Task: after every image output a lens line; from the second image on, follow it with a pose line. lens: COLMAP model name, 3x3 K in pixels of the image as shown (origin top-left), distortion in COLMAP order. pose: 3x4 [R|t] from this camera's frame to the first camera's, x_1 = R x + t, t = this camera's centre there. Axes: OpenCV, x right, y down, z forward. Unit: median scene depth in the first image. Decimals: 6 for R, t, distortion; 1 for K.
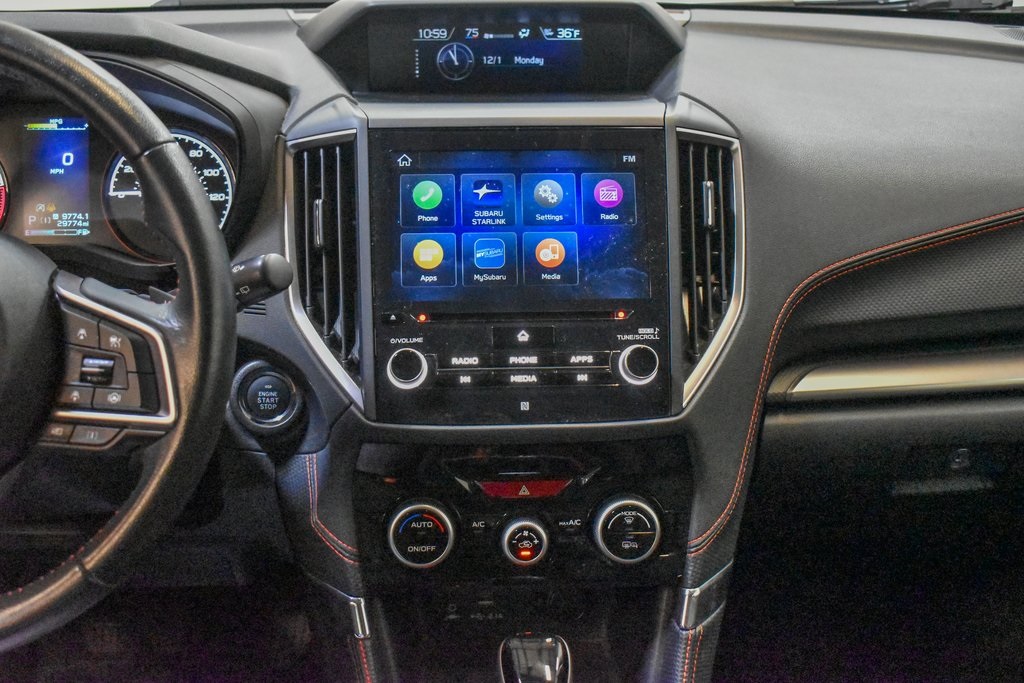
lens RADIAL K [[1292.4, 0, 512.0], [0, 1292.4, 341.5], [0, 0, 1]] dist [-0.007487, -0.019972]
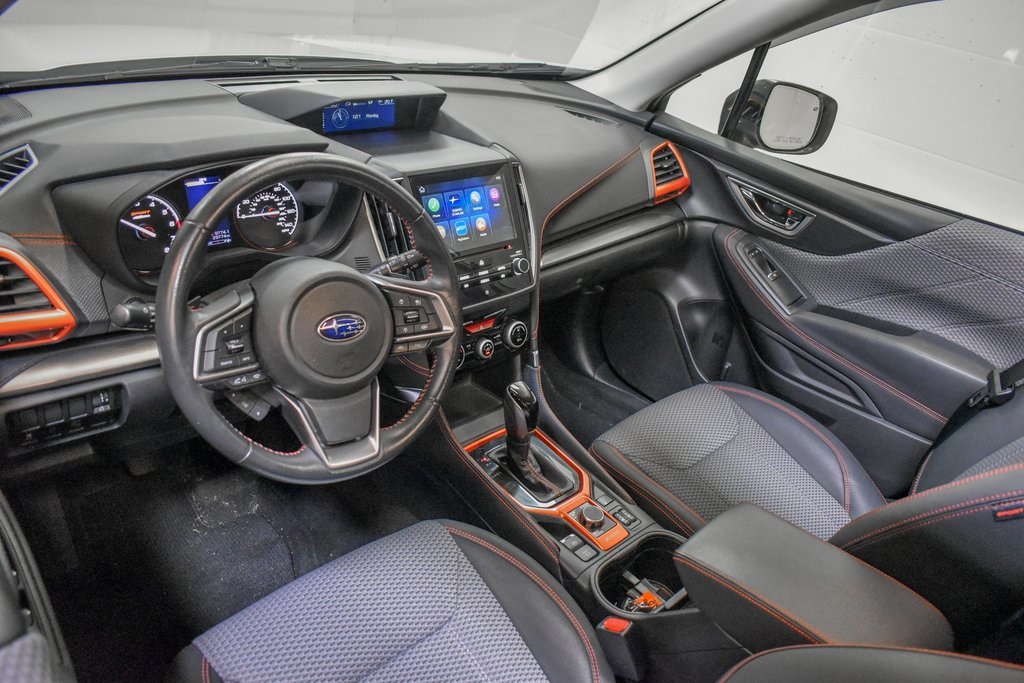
lens RADIAL K [[765.7, 0, 512.0], [0, 765.7, 341.5], [0, 0, 1]] dist [-0.028453, 0.005103]
pose [[0.751958, -0.227578, 0.618682, -0.804500], [0.092602, 0.965680, 0.242668, -0.189177], [-0.652675, -0.125185, 0.747225, -0.072104]]
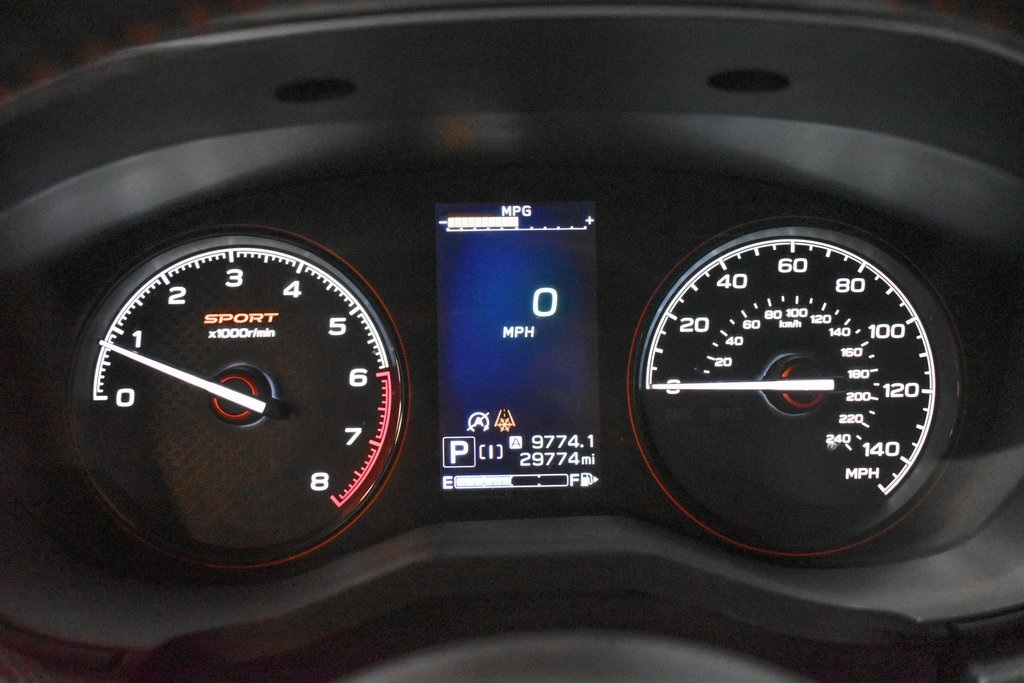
lens RADIAL K [[1328.0, 0, 512.0], [0, 1328.0, 341.5], [0, 0, 1]] dist [0.019484, 0.023132]
pose [[0.999780, -0.006628, -0.019888, -0.385557], [0.005710, 0.998931, -0.045872, -0.121907], [0.020171, 0.045748, 0.998749, 0.644476]]
